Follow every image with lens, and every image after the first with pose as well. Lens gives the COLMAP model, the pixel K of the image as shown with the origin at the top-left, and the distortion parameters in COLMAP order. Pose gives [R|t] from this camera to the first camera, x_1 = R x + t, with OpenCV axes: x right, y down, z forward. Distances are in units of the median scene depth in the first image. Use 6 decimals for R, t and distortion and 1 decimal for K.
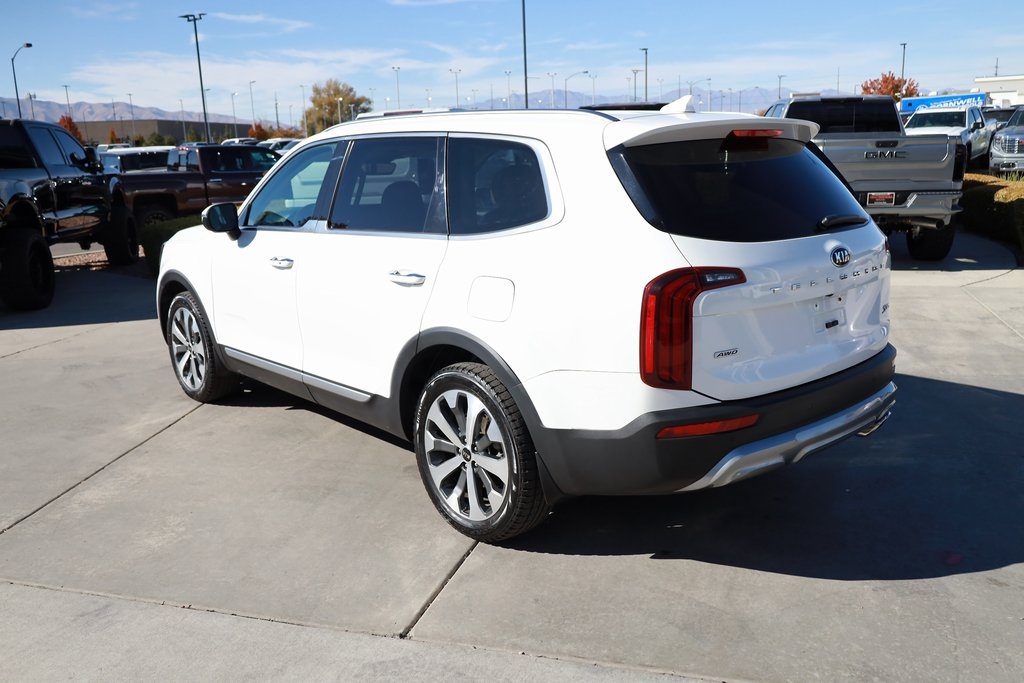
lens RADIAL K [[871.2, 0, 512.0], [0, 871.2, 341.5], [0, 0, 1]] dist [-0.005019, 0.006934]
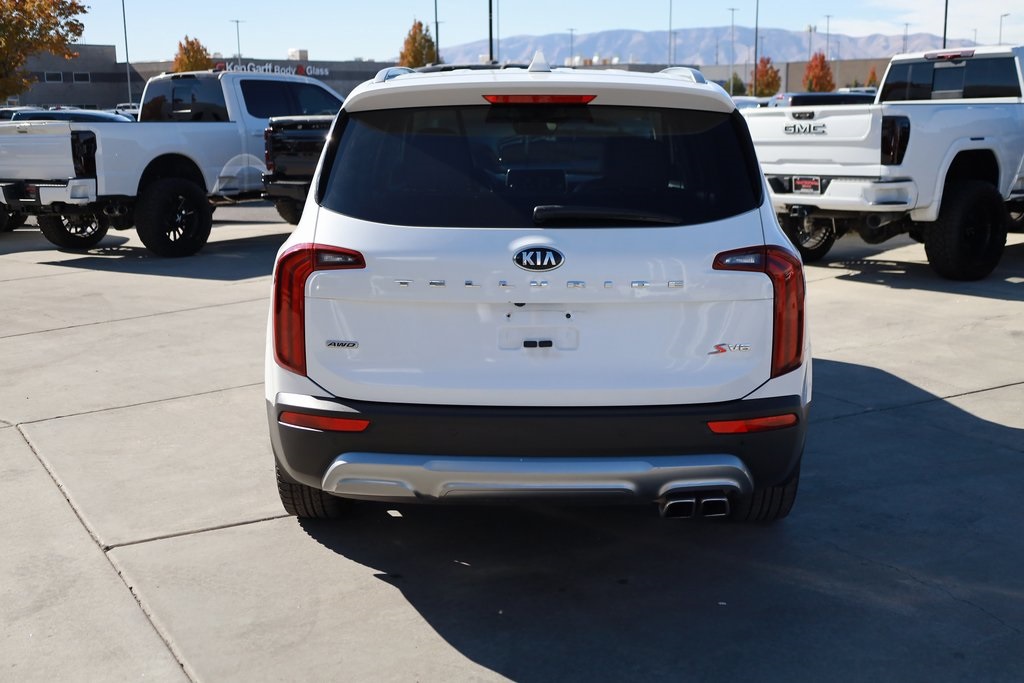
lens RADIAL K [[1189.8, 0, 512.0], [0, 1189.8, 341.5], [0, 0, 1]] dist [0.020071, 0.016116]
pose [[0.708336, 0.157984, -0.687969, 0.913255], [-0.167026, 0.984467, 0.054100, -0.063869], [0.685830, 0.076587, 0.723721, 0.174905]]
